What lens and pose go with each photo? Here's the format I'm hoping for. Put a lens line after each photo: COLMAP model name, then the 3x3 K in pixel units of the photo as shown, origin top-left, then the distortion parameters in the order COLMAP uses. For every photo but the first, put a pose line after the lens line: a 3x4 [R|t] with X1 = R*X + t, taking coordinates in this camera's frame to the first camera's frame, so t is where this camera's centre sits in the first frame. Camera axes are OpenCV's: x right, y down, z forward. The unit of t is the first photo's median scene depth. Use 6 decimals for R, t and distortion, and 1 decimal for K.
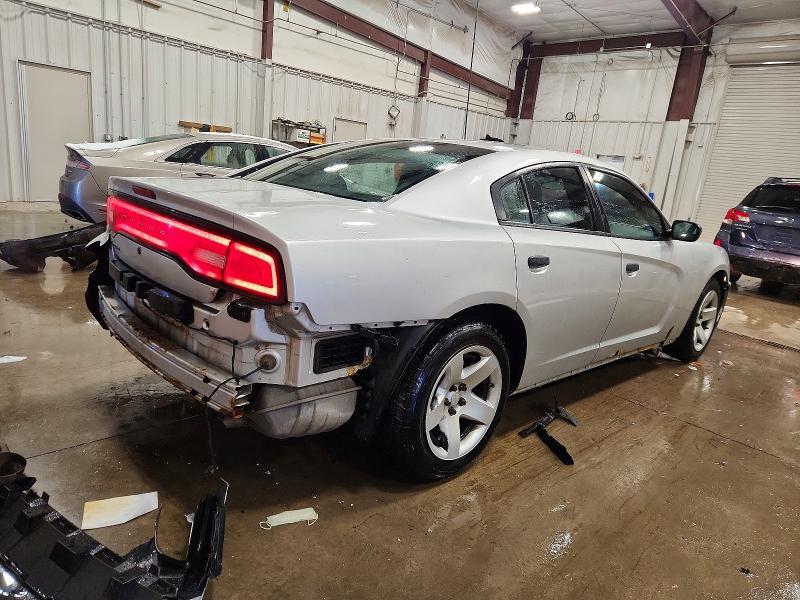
lens RADIAL K [[566.4, 0, 400.0], [0, 566.4, 300.0], [0, 0, 1]] dist [0.048710, -0.004383]
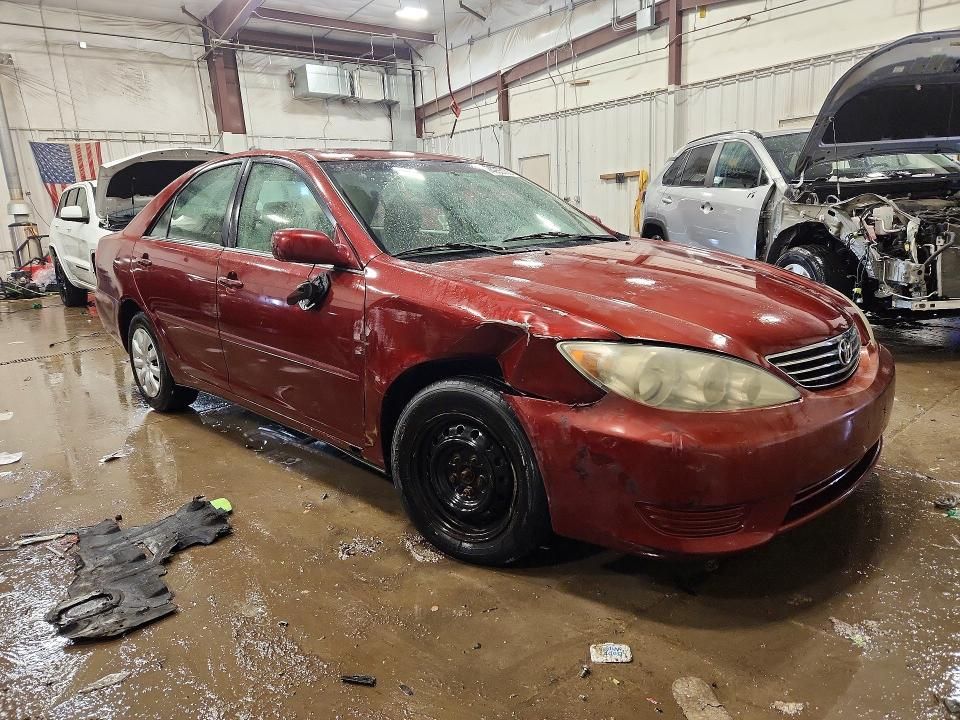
lens RADIAL K [[679.7, 0, 480.0], [0, 679.7, 360.0], [0, 0, 1]] dist [0.048710, -0.004383]
pose [[-0.053022, 0.117355, -0.991674, 1.514371], [-0.163266, 0.978689, 0.124548, -0.134551], [0.985156, 0.168511, -0.032732, 1.342253]]
